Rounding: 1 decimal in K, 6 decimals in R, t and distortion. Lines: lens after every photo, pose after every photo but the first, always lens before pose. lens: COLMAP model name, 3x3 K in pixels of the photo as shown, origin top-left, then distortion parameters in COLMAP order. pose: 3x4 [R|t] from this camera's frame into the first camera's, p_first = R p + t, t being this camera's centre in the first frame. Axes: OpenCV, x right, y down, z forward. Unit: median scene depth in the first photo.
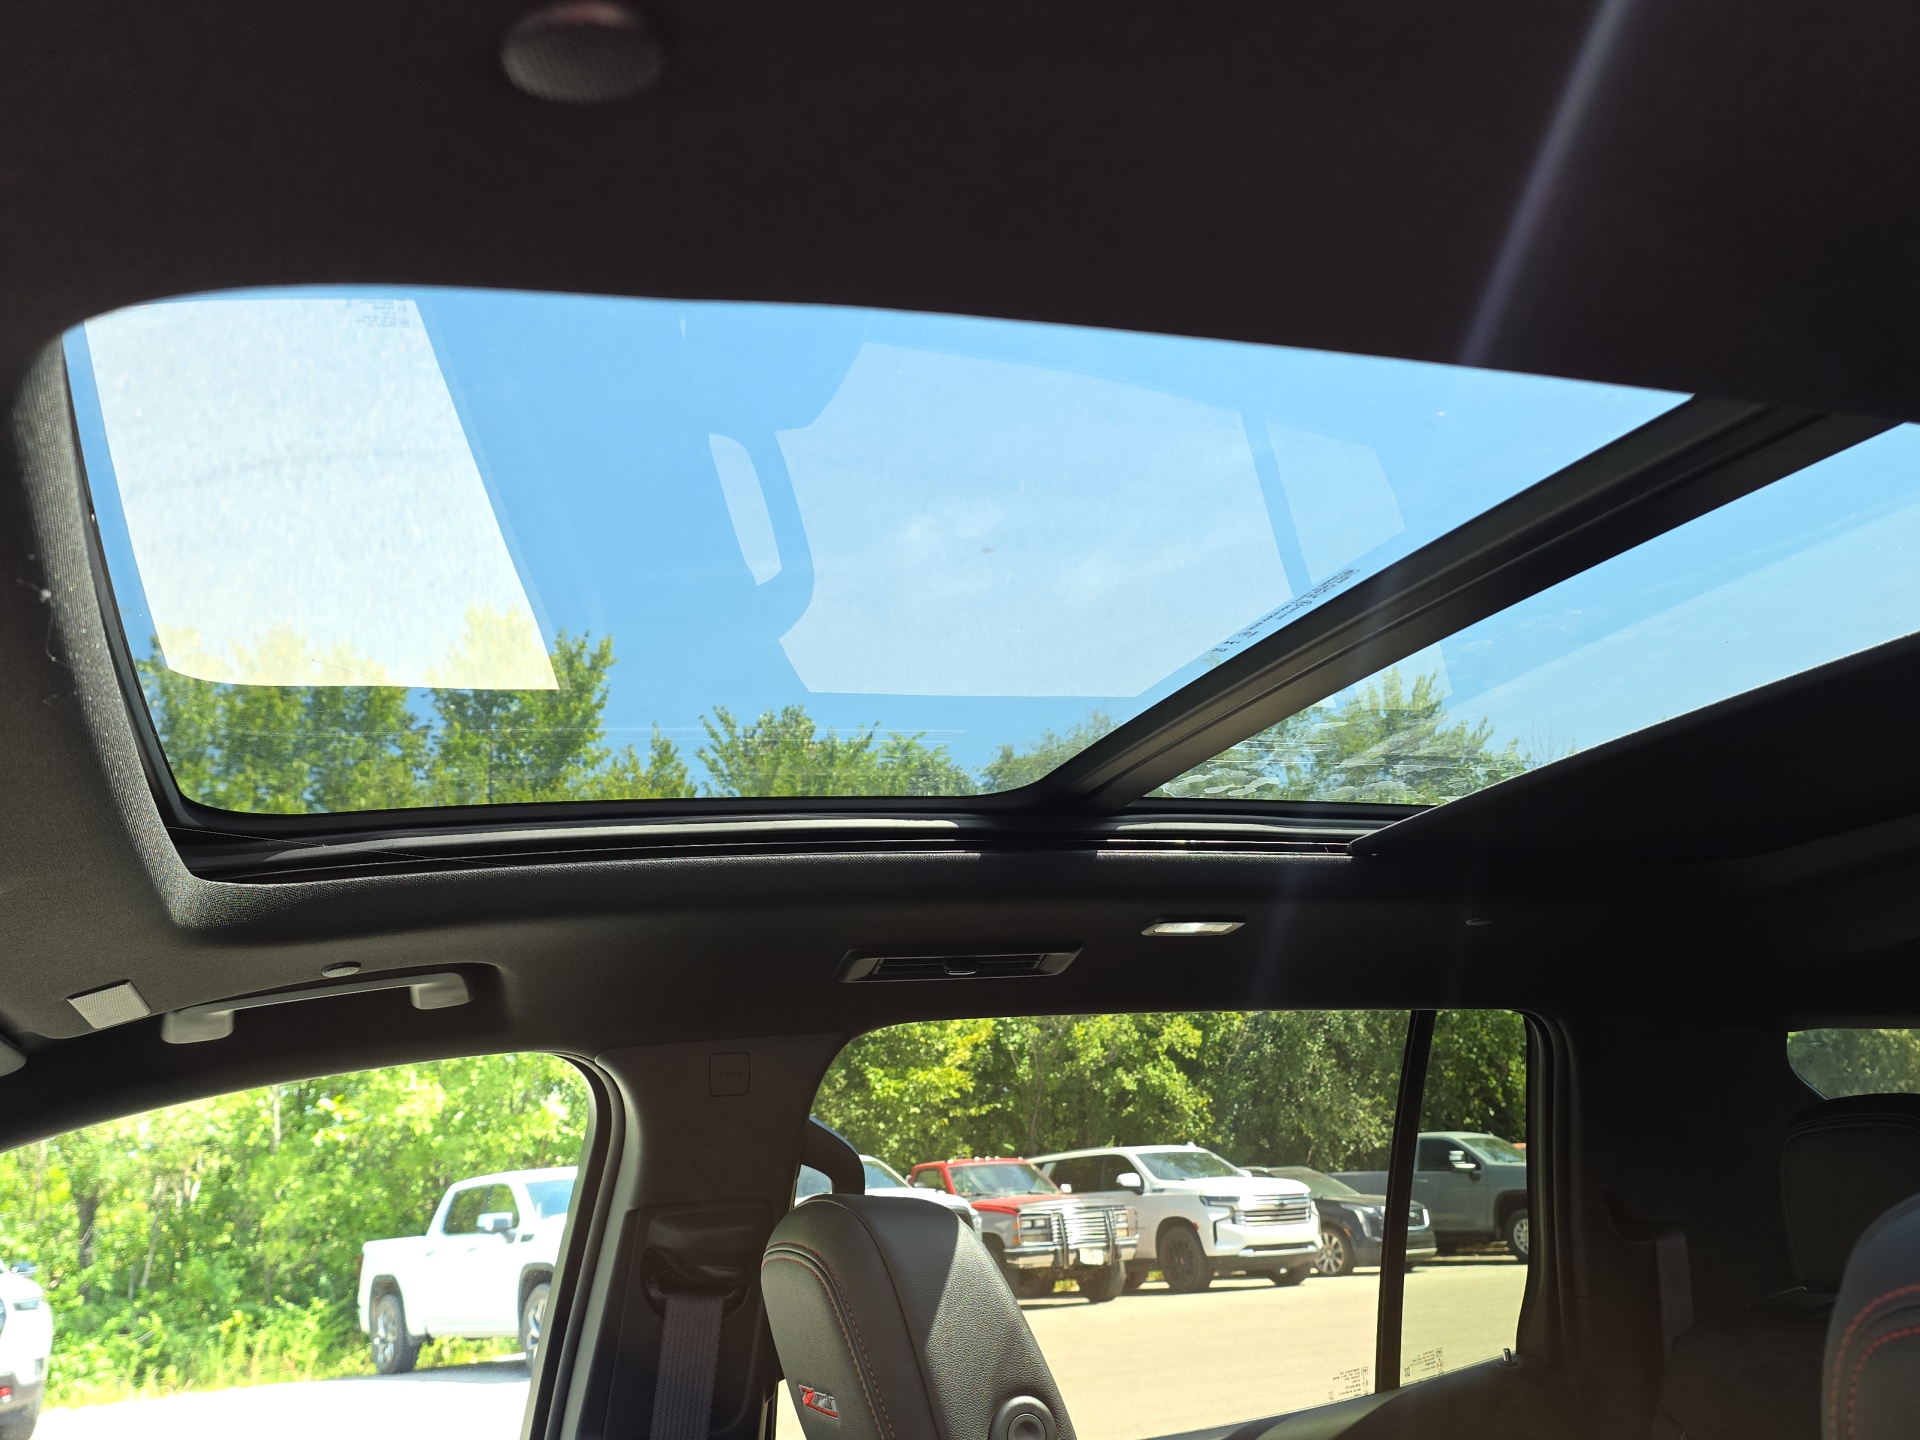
lens RADIAL K [[1596.3, 0, 959.0], [0, 1596.3, 708.7], [0, 0, 1]] dist [0.087165, -0.101365]
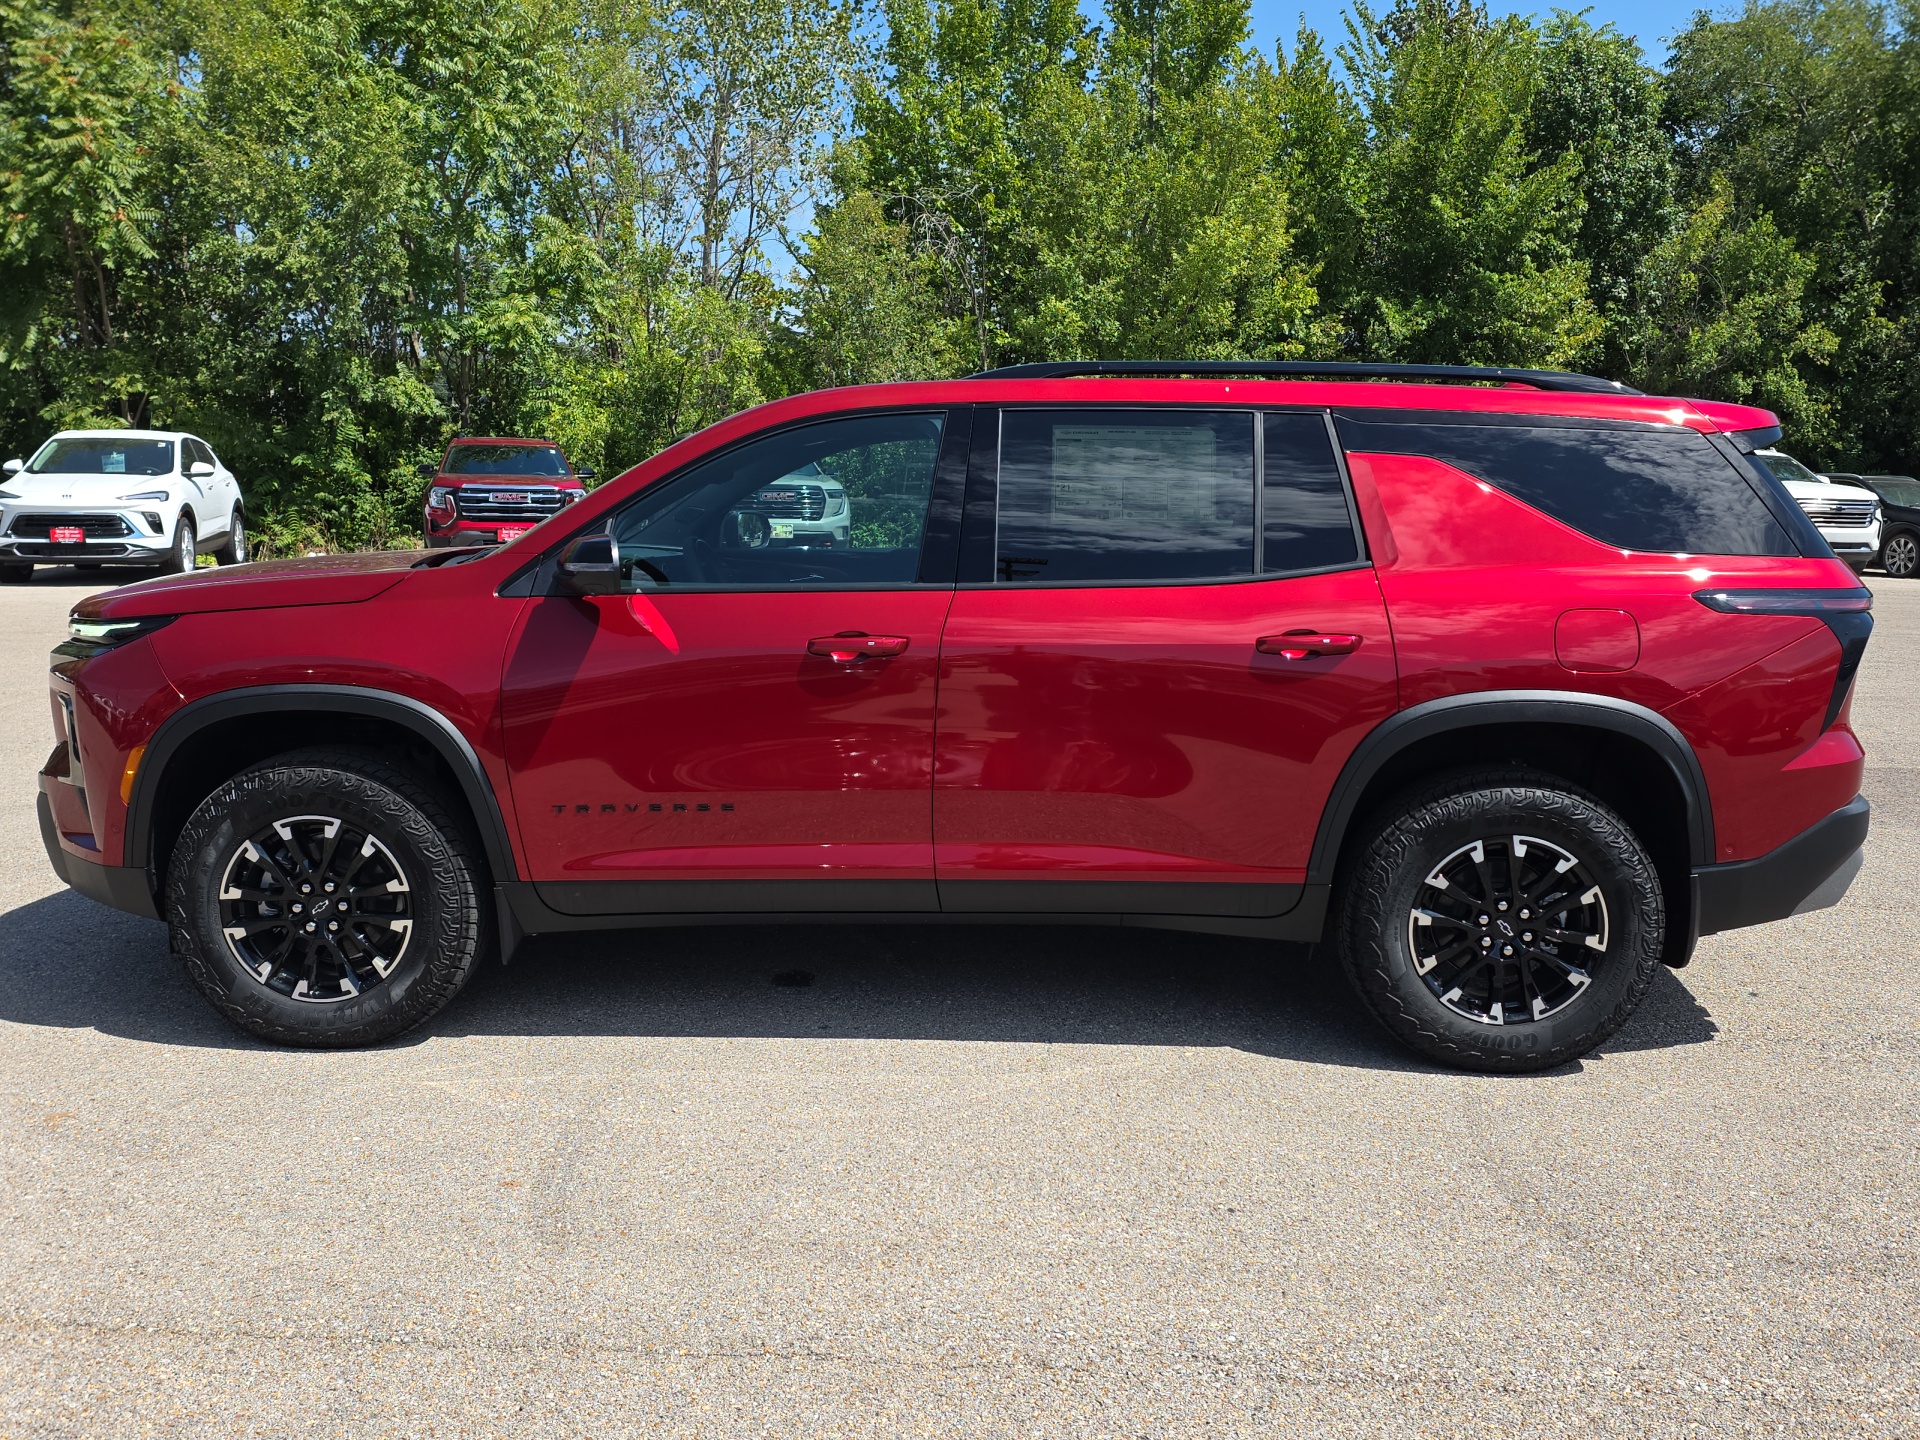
lens RADIAL K [[1553.7, 0, 977.3], [0, 1553.7, 740.7], [0, 0, 1]] dist [0.079855, -0.053677]
pose [[0.914086, 0.151553, -0.376137, 0.105966], [0.037920, 0.891532, 0.451367, -0.060531], [0.403744, -0.426852, 0.809190, -0.173521]]
